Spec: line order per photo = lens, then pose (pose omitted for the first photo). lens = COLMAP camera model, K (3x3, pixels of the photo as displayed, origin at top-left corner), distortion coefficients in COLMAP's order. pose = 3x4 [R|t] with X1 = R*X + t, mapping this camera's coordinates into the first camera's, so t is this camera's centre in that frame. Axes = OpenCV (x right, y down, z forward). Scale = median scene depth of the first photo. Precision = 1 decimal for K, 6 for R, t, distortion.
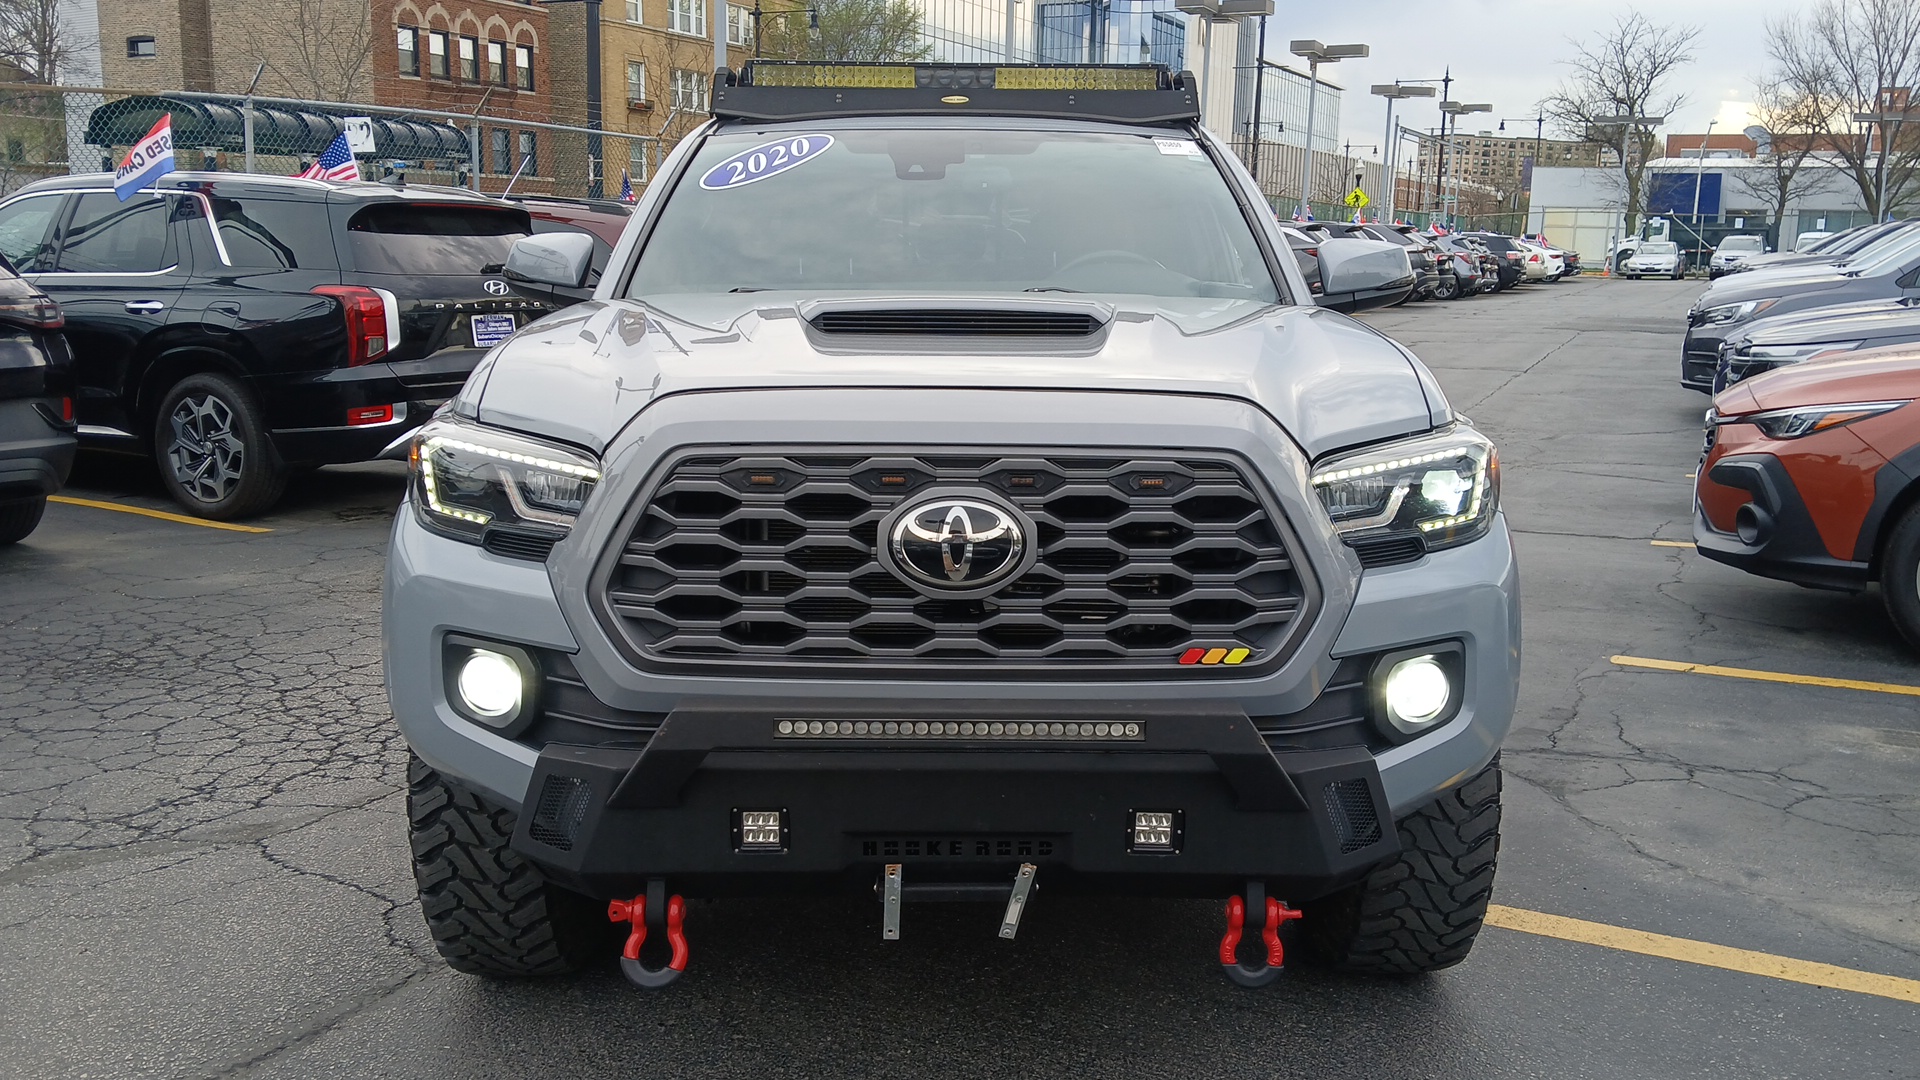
lens RADIAL K [[1683.1, 0, 975.0], [0, 1683.1, 531.4], [0, 0, 1]] dist [0.016008, 0.001120]
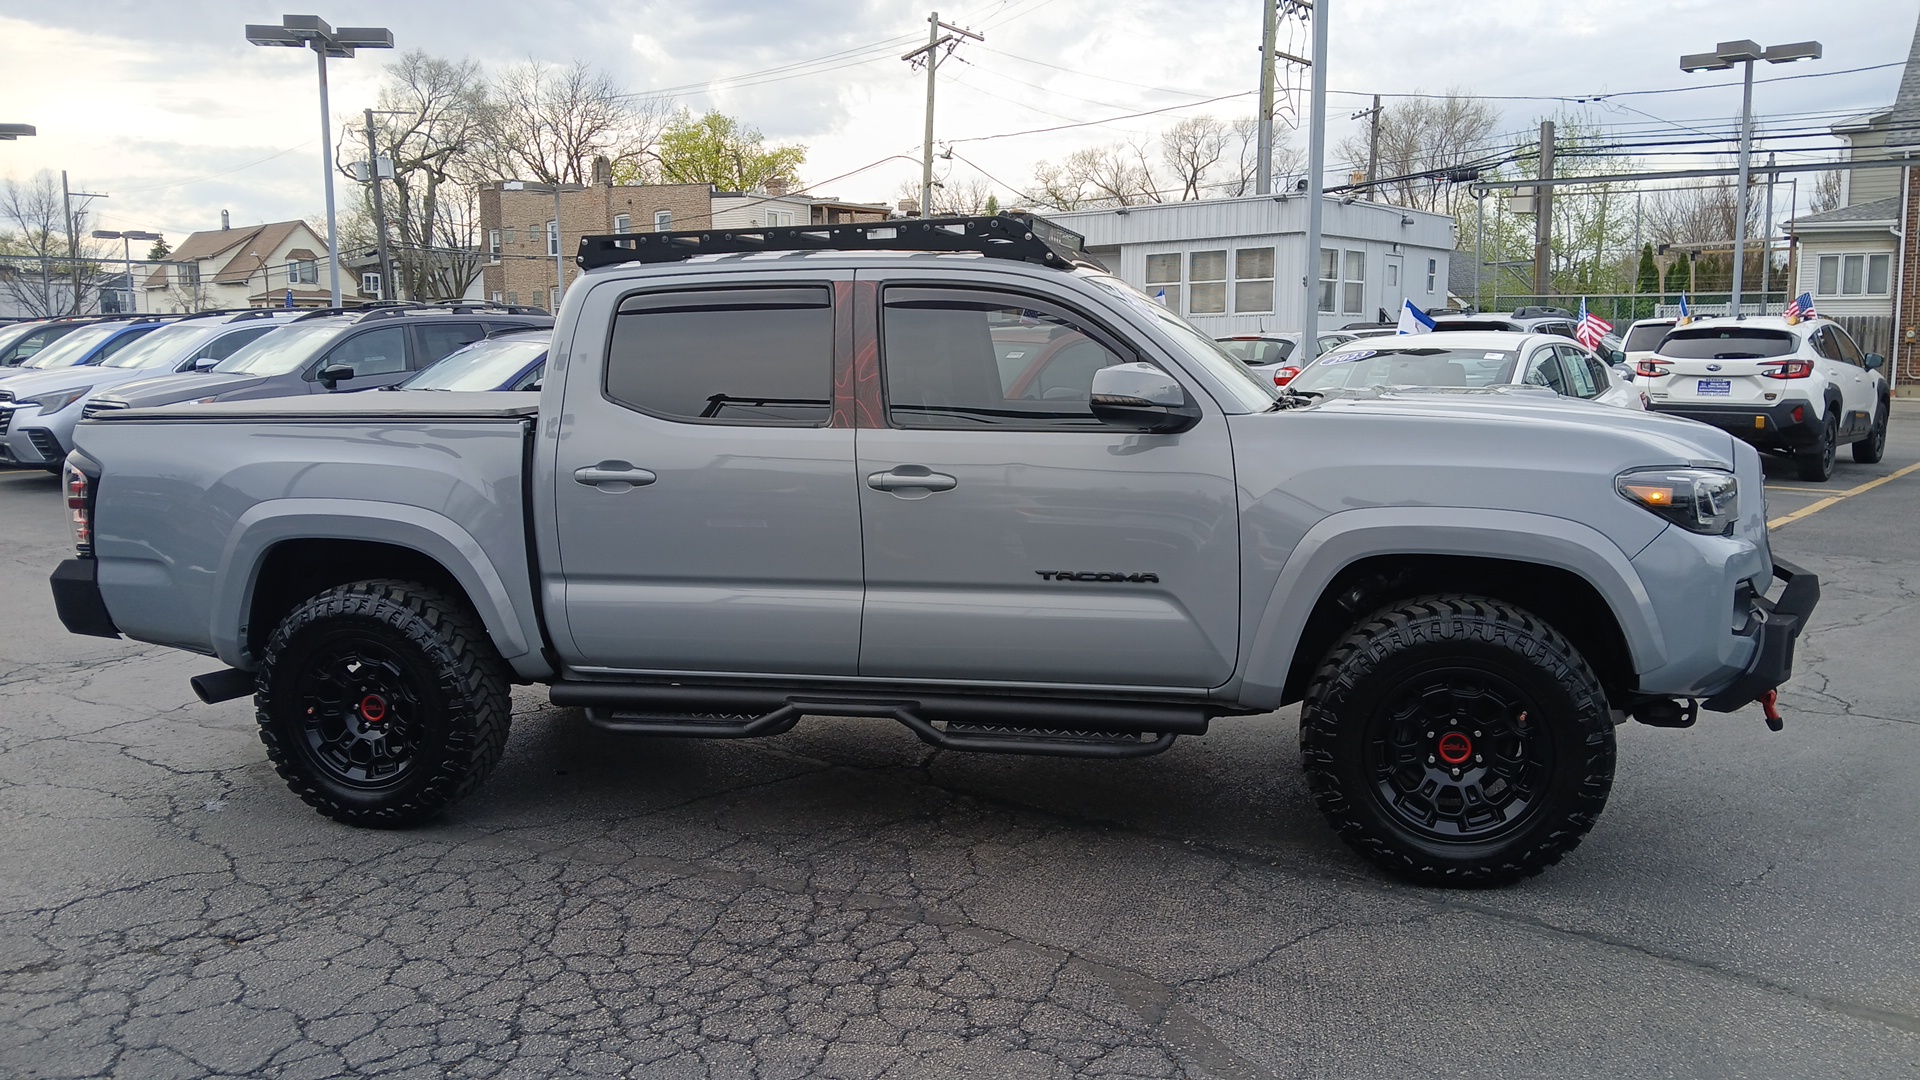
lens RADIAL K [[1502.8, 0, 966.6], [0, 1502.8, 548.2], [0, 0, 1]] dist [0.027481, -0.064310]
pose [[0.214858, -0.149566, 0.965125, -2.034495], [0.177436, 0.977736, 0.112019, -0.298102], [-0.960392, 0.147179, 0.236613, 1.403883]]
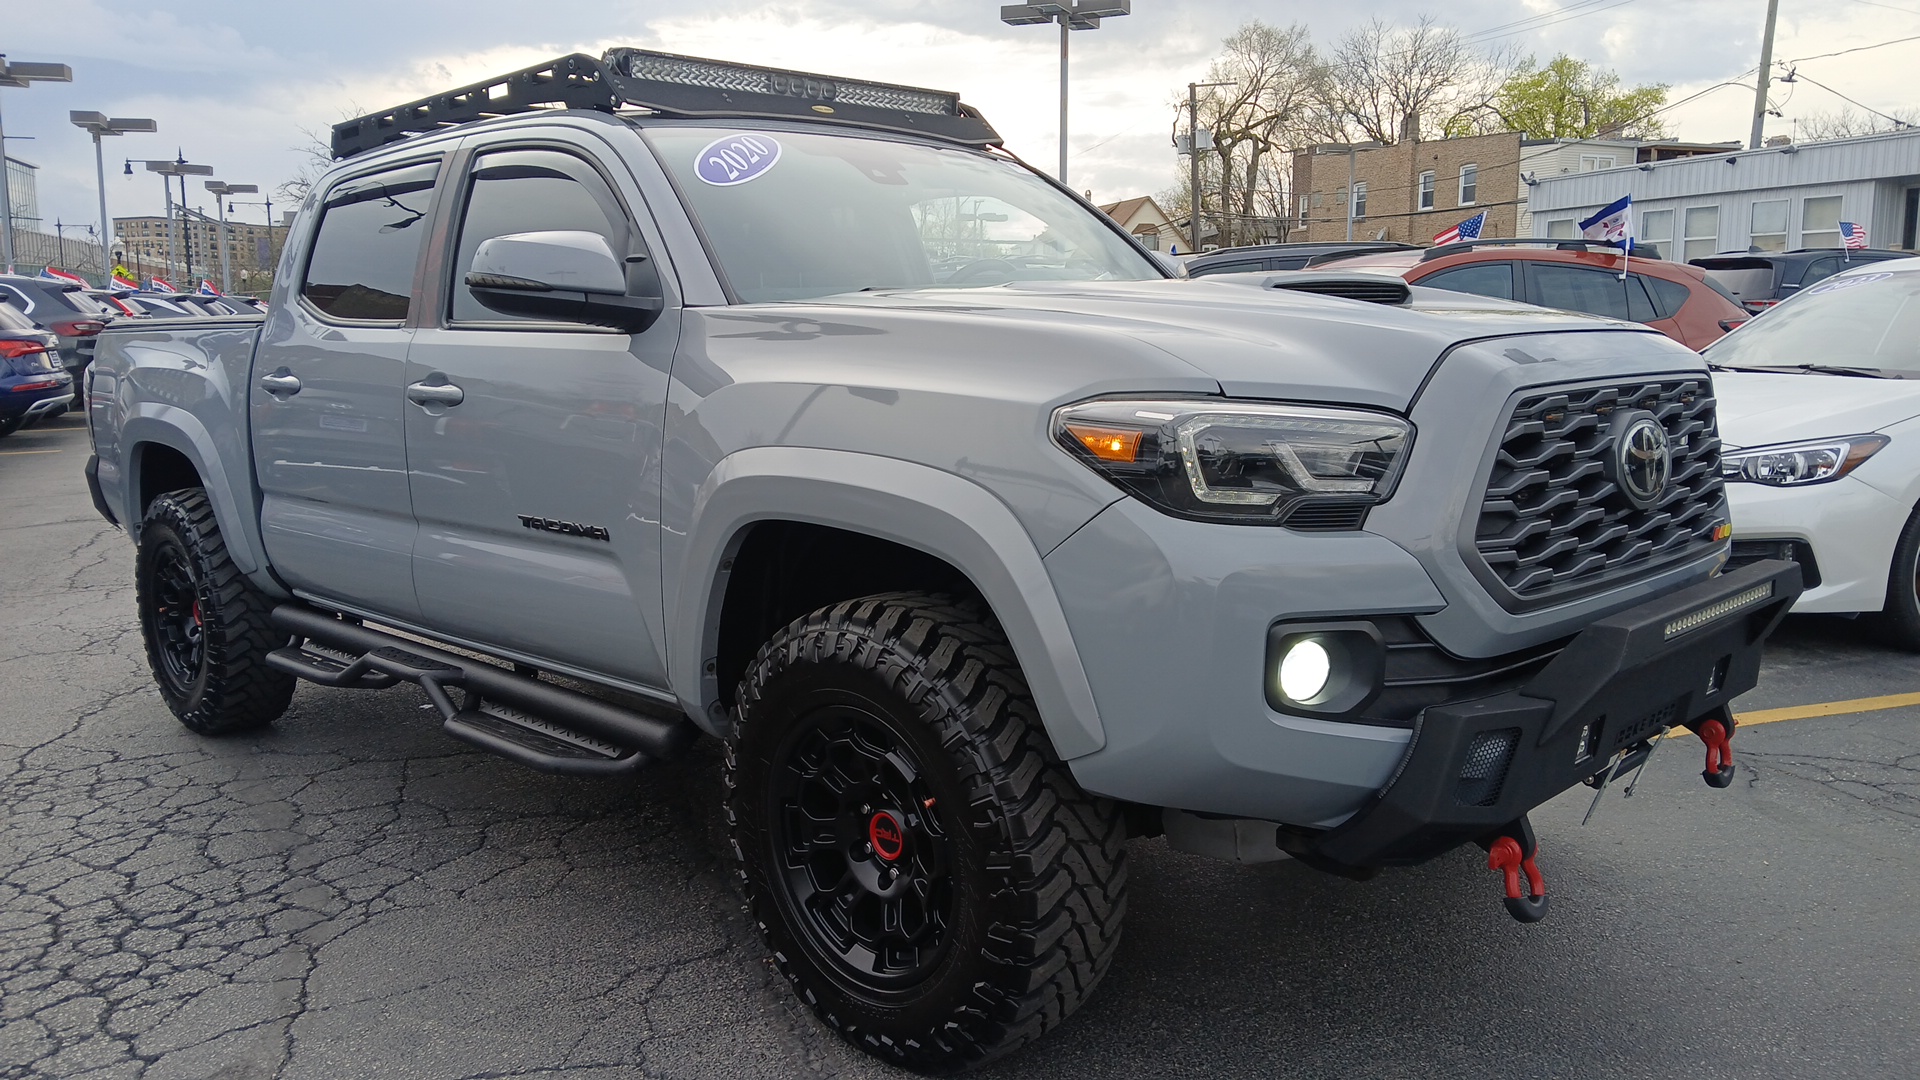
lens RADIAL K [[1502.8, 0, 962.9], [0, 1502.8, 551.6], [0, 0, 1]] dist [0.027481, -0.064310]
pose [[0.708672, -0.129255, 0.693597, -1.017725], [0.141323, 0.989158, 0.039939, -0.035894], [-0.691239, 0.069717, 0.719255, 0.540530]]
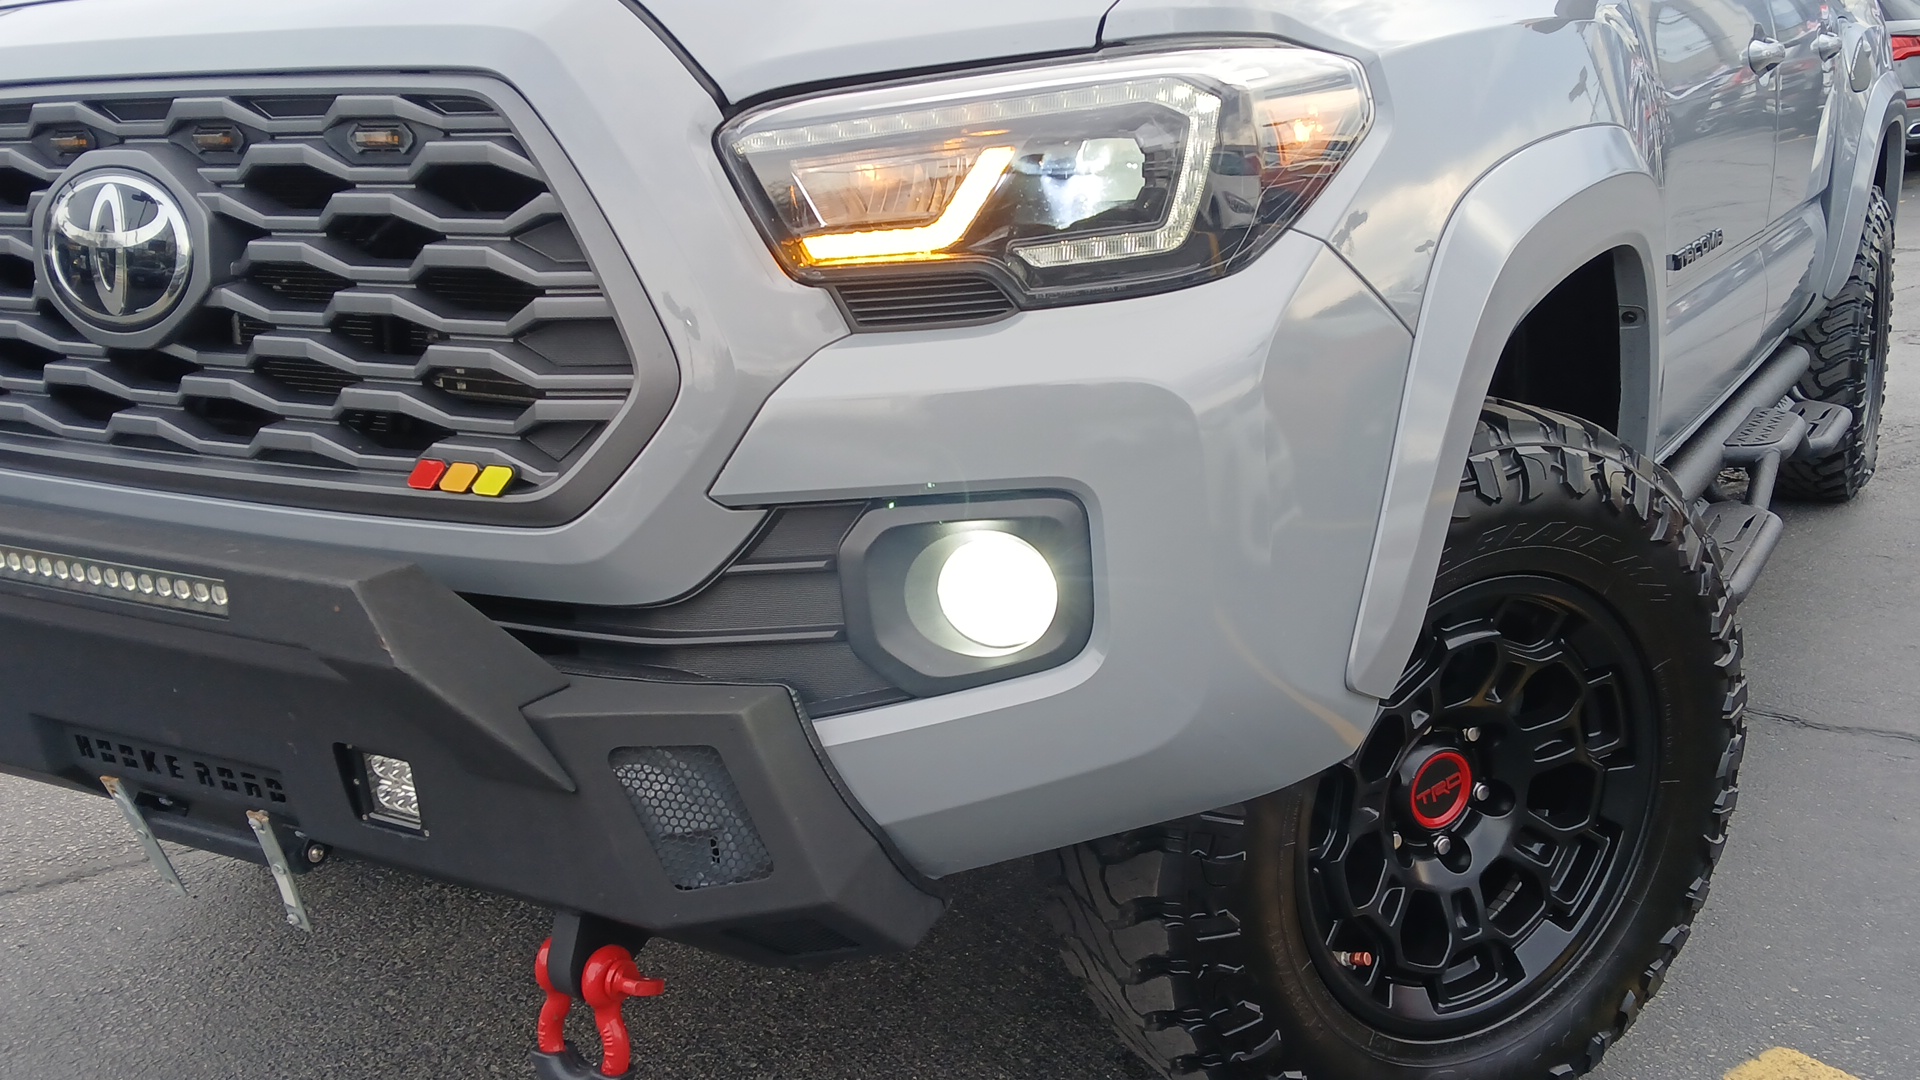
lens RADIAL K [[1932.3, 0, 951.7], [0, 1932.3, 553.8], [0, 0, 1]] dist [0.007034, 0.000000]
pose [[0.857579, 0.092938, -0.505886, 0.544342], [-0.044275, 0.993228, 0.107414, 0.024890], [0.512443, -0.069718, 0.855887, 0.532619]]
